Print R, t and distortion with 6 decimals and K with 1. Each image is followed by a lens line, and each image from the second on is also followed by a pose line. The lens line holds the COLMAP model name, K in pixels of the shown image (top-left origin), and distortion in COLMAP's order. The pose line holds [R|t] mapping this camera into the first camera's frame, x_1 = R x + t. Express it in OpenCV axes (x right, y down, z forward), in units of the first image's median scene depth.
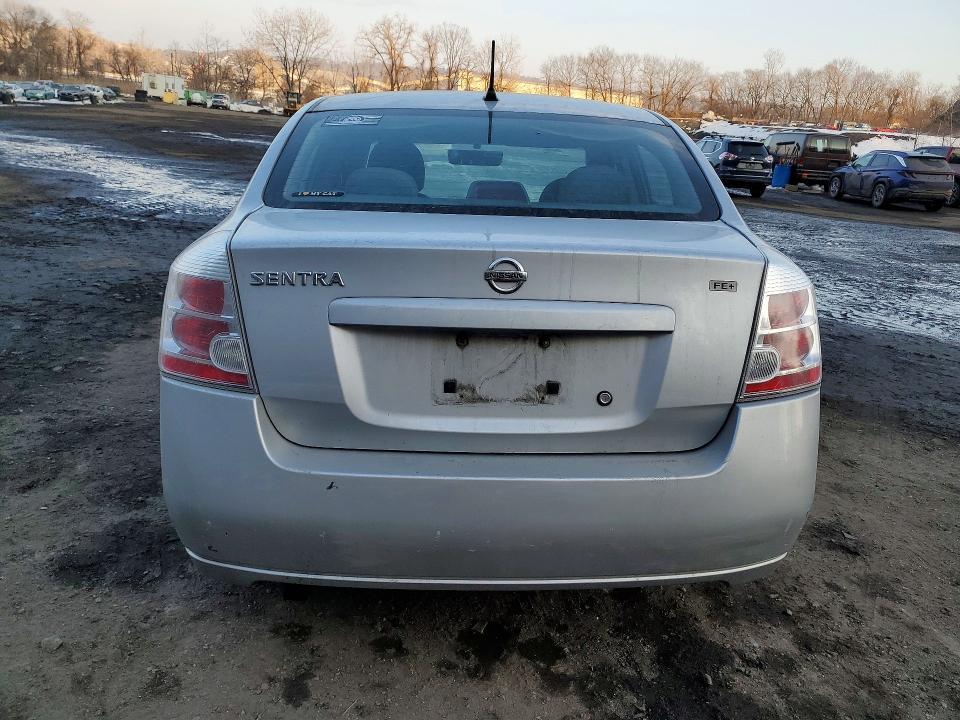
lens RADIAL K [[841.9, 0, 480.0], [0, 841.9, 360.0], [0, 0, 1]] dist [0.055007, -0.063493]
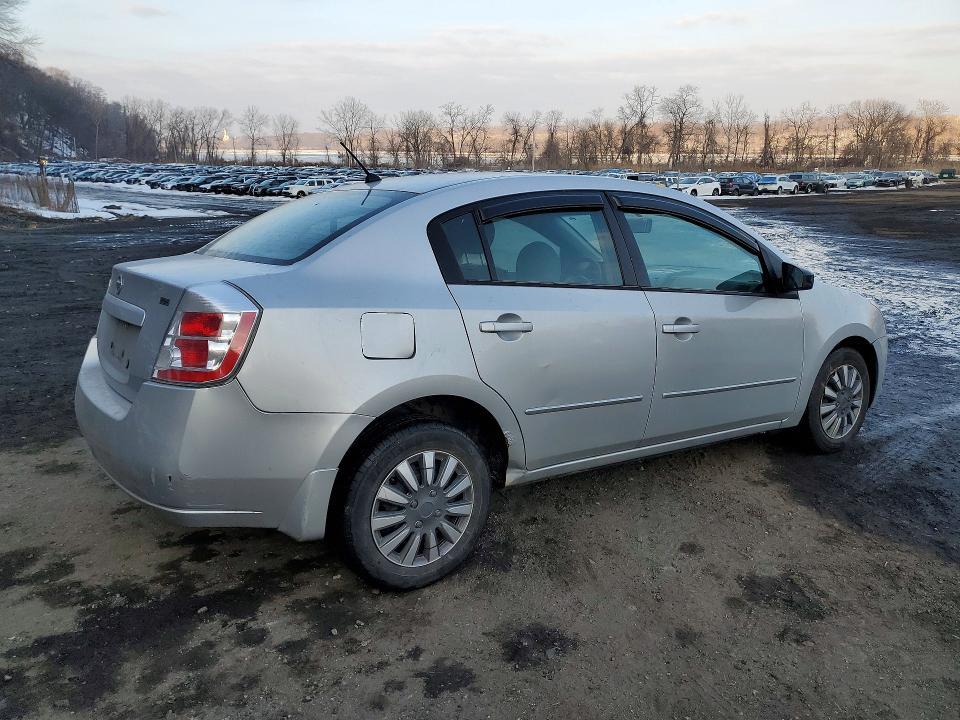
lens RADIAL K [[841.9, 0, 480.0], [0, 841.9, 360.0], [0, 0, 1]] dist [0.055007, -0.063493]
pose [[0.454282, 0.121406, -0.882547, 0.327746], [-0.207980, 0.977748, 0.027446, -0.025820], [0.866240, 0.171084, 0.469423, 0.144953]]
